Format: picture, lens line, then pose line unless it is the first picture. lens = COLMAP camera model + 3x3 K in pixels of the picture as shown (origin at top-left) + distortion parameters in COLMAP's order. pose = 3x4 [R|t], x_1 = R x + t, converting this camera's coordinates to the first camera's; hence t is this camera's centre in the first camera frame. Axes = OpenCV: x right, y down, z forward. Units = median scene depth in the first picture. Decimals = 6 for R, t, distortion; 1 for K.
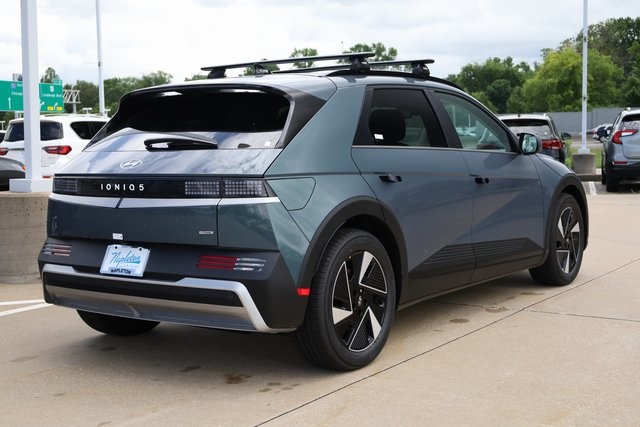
lens RADIAL K [[929.7, 0, 316.8], [0, 929.7, 218.3], [0, 0, 1]] dist [-0.013627, 0.000000]
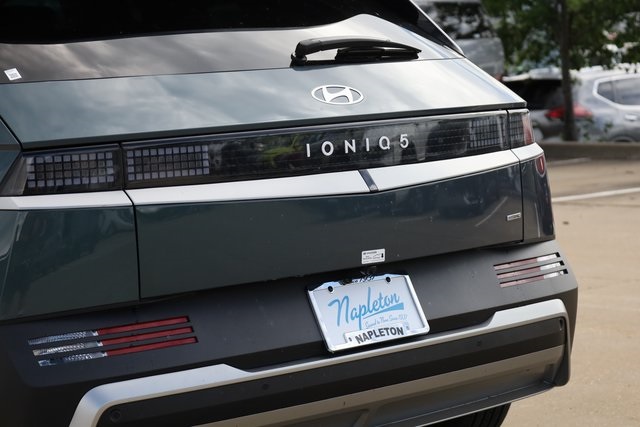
lens RADIAL K [[1885.4, 0, 321.0], [0, 1885.4, 212.1], [0, 0, 1]] dist [-0.072923, 0.000000]
pose [[0.210002, -0.068950, 0.975267, -1.081877], [0.129139, 0.990727, 0.042236, -0.041917], [-0.969135, 0.117075, 0.216959, 0.820802]]
